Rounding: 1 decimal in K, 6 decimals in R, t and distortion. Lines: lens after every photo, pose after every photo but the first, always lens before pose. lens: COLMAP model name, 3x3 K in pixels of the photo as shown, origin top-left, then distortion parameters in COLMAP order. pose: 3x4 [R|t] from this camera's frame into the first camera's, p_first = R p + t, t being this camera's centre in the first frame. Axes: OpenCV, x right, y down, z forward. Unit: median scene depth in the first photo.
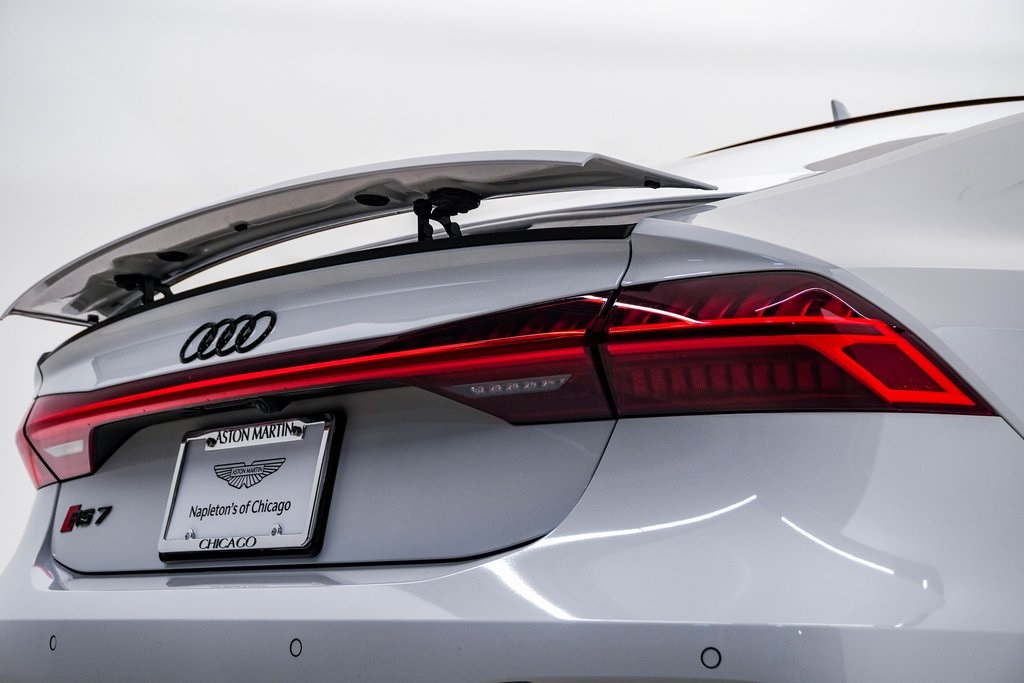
lens RADIAL K [[1688.4, 0, 529.9], [0, 1688.4, 336.6], [0, 0, 1]] dist [0.025395, 0.000000]
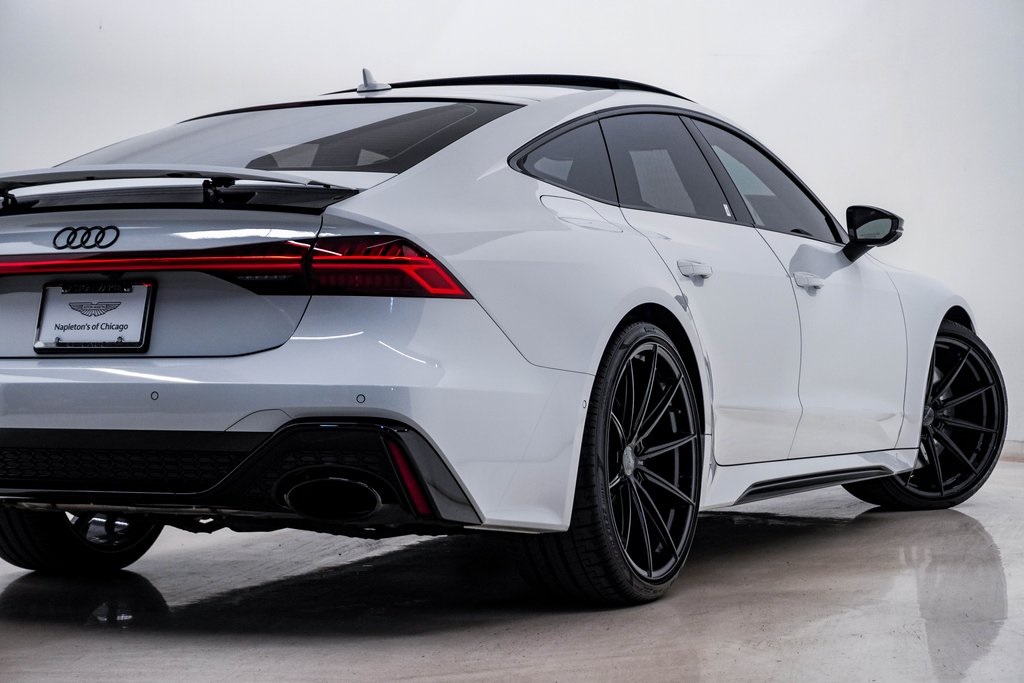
lens RADIAL K [[2171.6, 0, 513.5], [0, 2171.6, 344.7], [0, 0, 1]] dist [0.002931, 0.000000]
pose [[0.943168, 0.016646, 0.331900, -0.571985], [-0.061531, 0.990223, 0.125192, -0.231578], [-0.326571, -0.138499, 0.934970, -1.571770]]
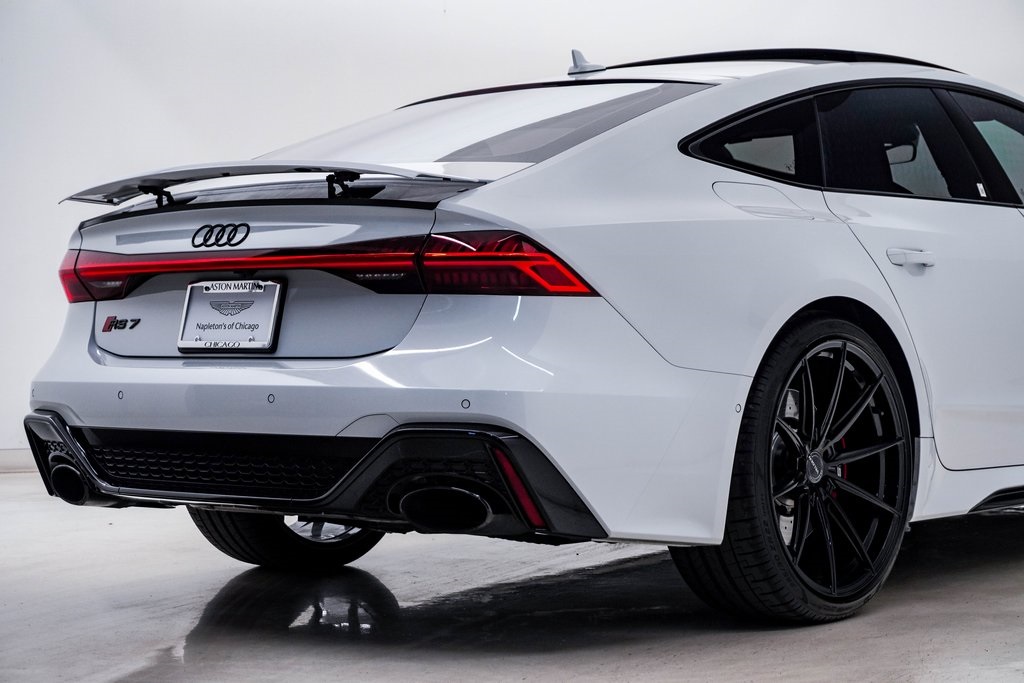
lens RADIAL K [[2171.6, 0, 517.6], [0, 2171.6, 333.5], [0, 0, 1]] dist [0.002931, 0.000000]
pose [[0.995474, 0.012564, 0.094200, -0.081778], [-0.026187, 0.989114, 0.144804, -0.265897], [-0.091355, -0.146615, 0.984966, -1.512329]]
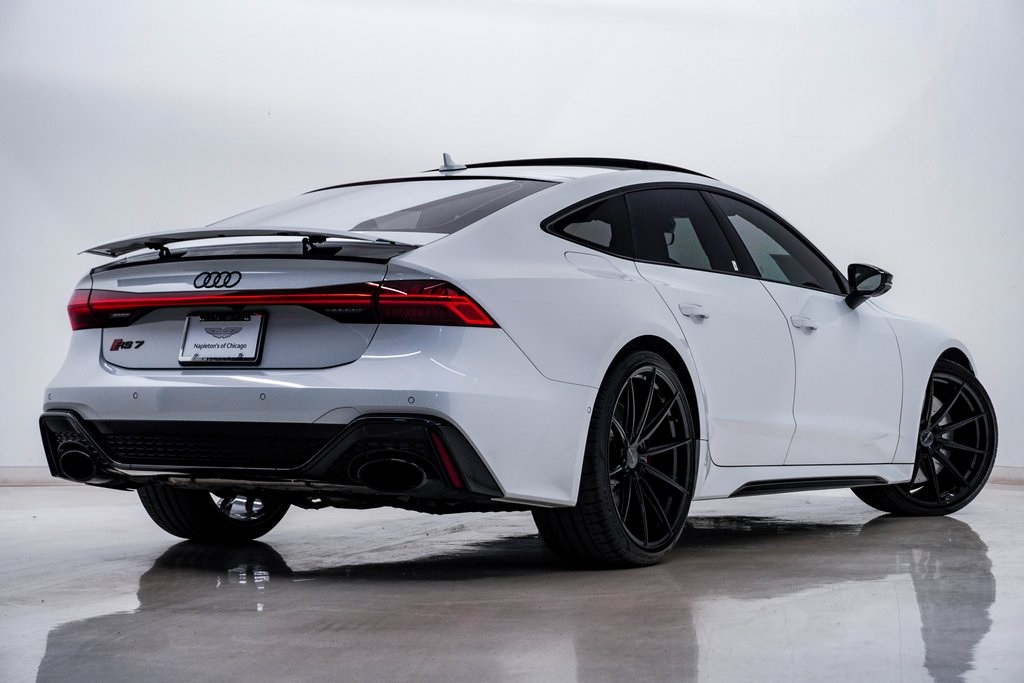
lens RADIAL K [[2023.8, 0, 507.4], [0, 2023.8, 344.4], [0, 0, 1]] dist [0.050569, 0.000000]
pose [[0.968981, 0.036962, 0.244356, -0.535026], [-0.064397, 0.992358, 0.105253, -0.272387], [-0.238599, -0.117724, 0.963956, -2.235065]]
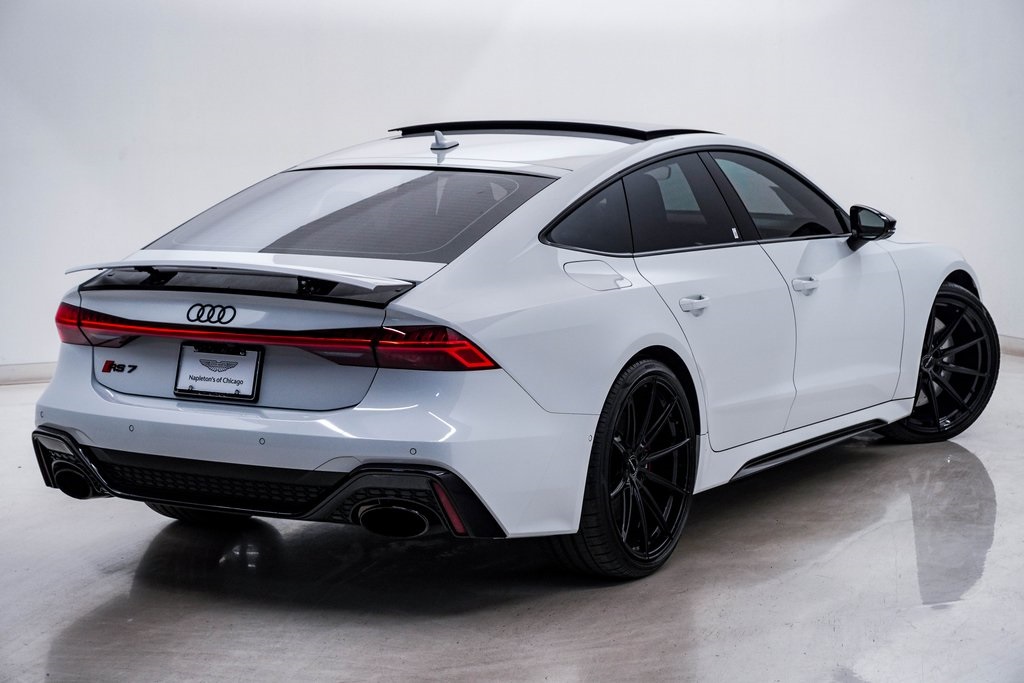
lens RADIAL K [[2171.6, 0, 509.8], [0, 2171.6, 338.9], [0, 0, 1]] dist [0.002931, 0.000000]
pose [[0.965313, -0.009549, 0.260920, -0.635382], [-0.056039, 0.968465, 0.242767, -0.828579], [-0.255010, -0.248968, 0.934337, -2.303926]]
